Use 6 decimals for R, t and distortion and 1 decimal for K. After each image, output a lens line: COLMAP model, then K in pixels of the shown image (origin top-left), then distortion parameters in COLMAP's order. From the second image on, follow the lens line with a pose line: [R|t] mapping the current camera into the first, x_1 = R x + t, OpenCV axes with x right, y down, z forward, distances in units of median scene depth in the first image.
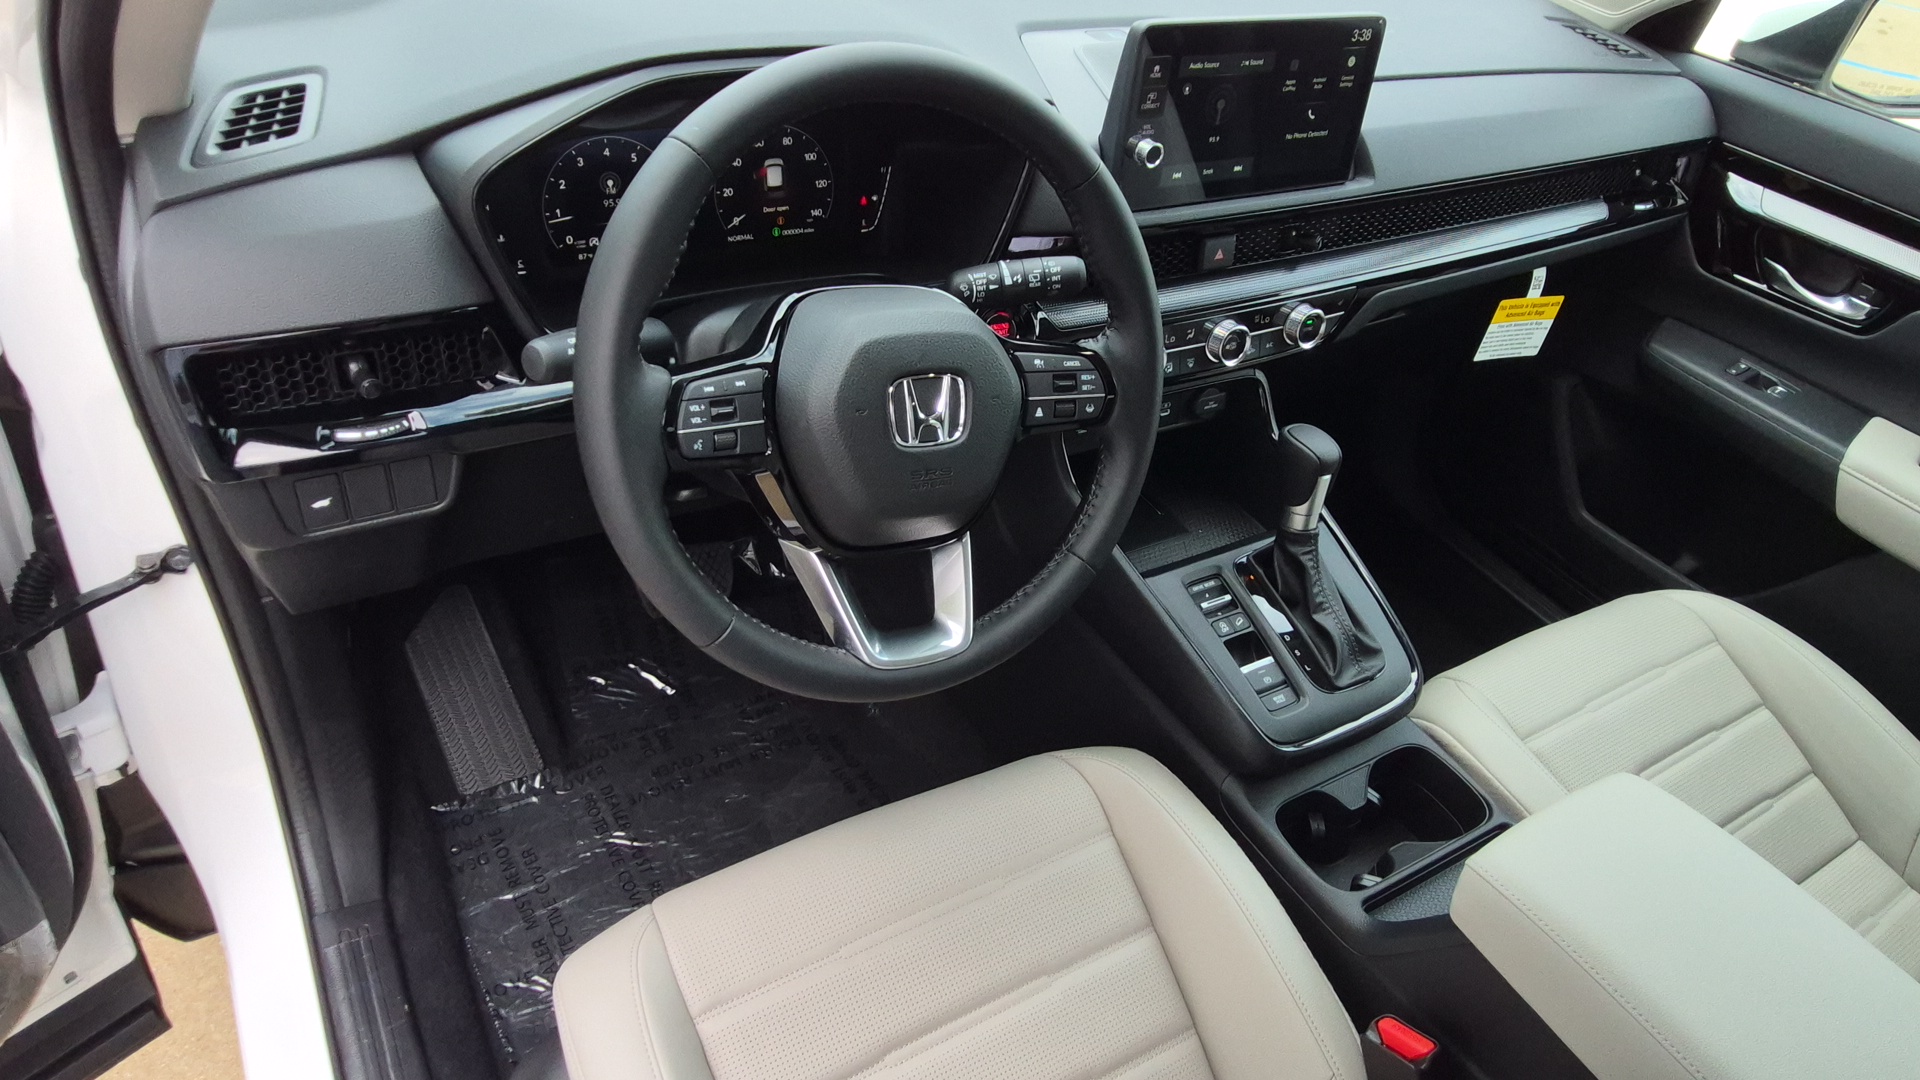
lens RADIAL K [[1172.5, 0, 960.0], [0, 1172.5, 540.0], [0, 0, 1]] dist [-0.012258, -0.001444]
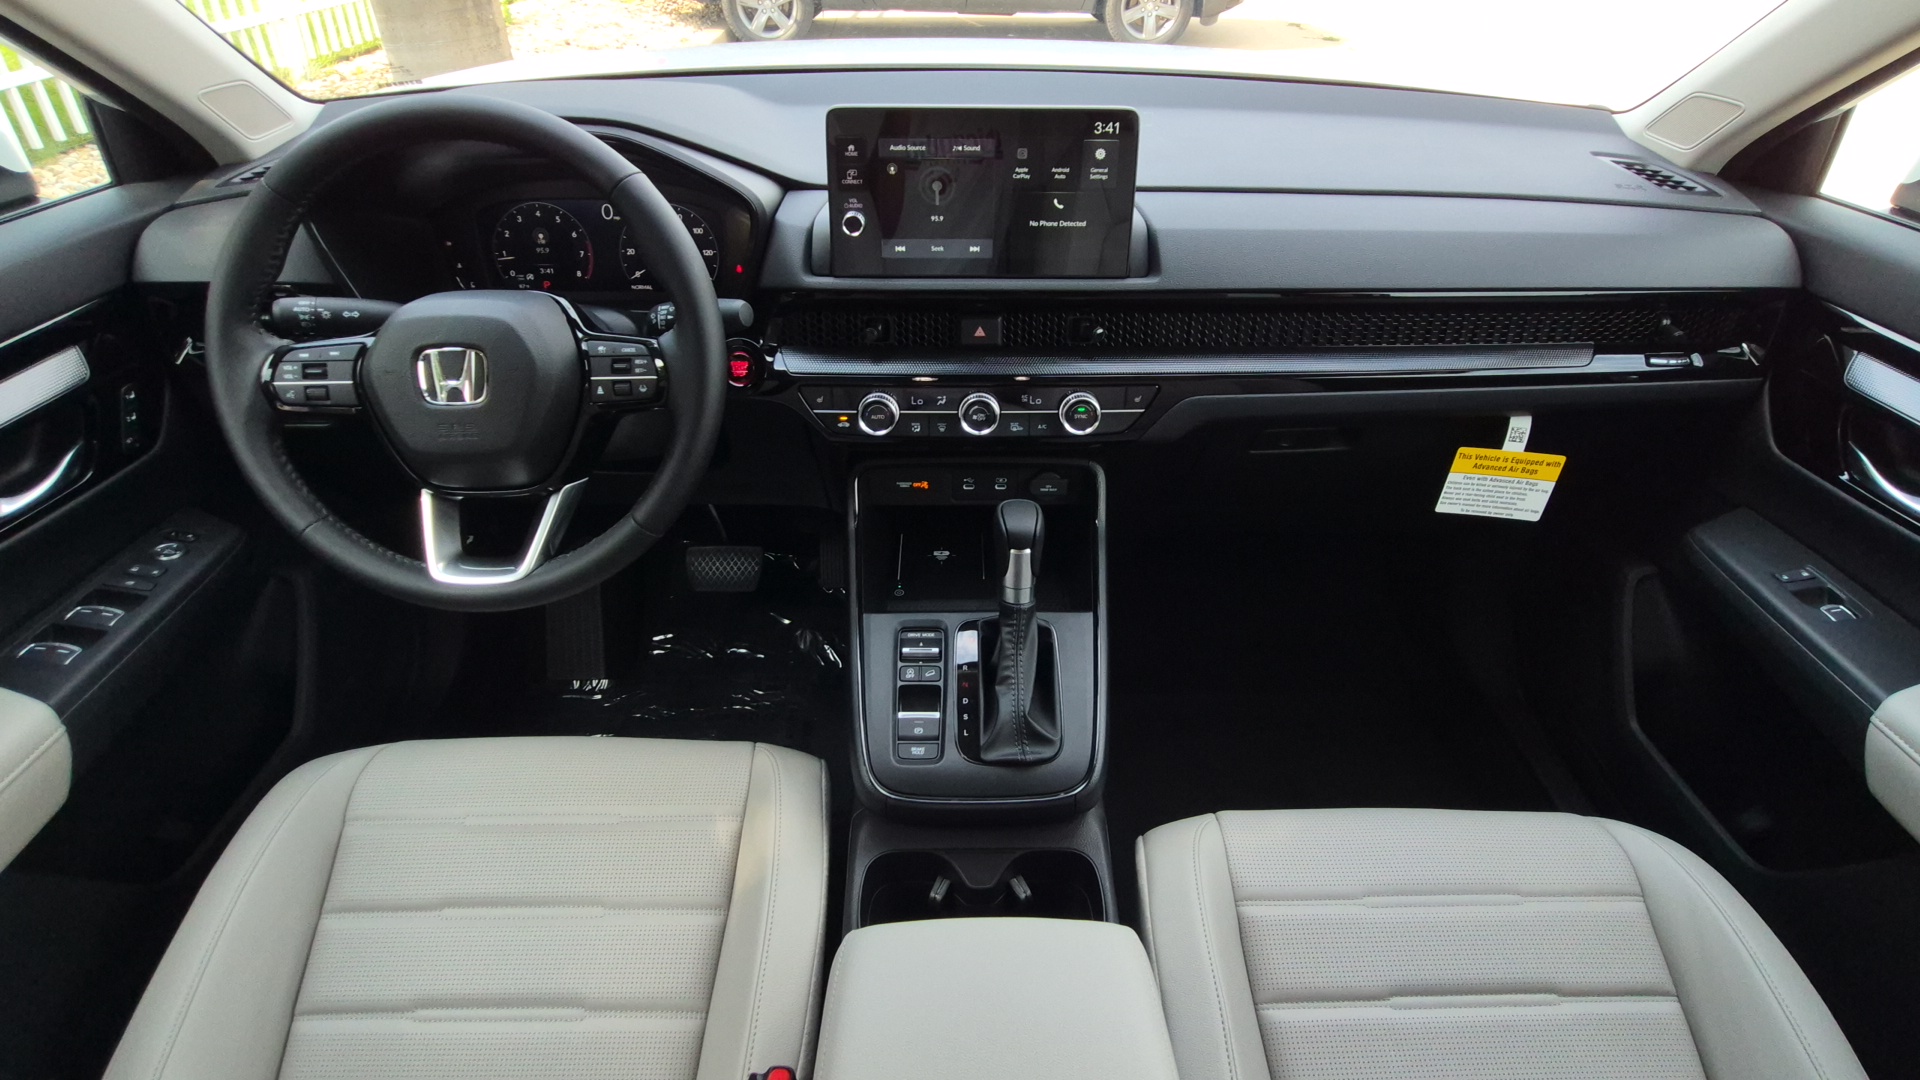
lens RADIAL K [[945.9, 0, 960.0], [0, 945.9, 540.0], [0, 0, 1]] dist [-0.008064, -0.006630]
pose [[0.860800, 0.181457, -0.475497, 0.632464], [-0.233382, 0.970997, -0.051948, -0.008180], [0.452279, 0.155689, 0.878182, 0.249017]]
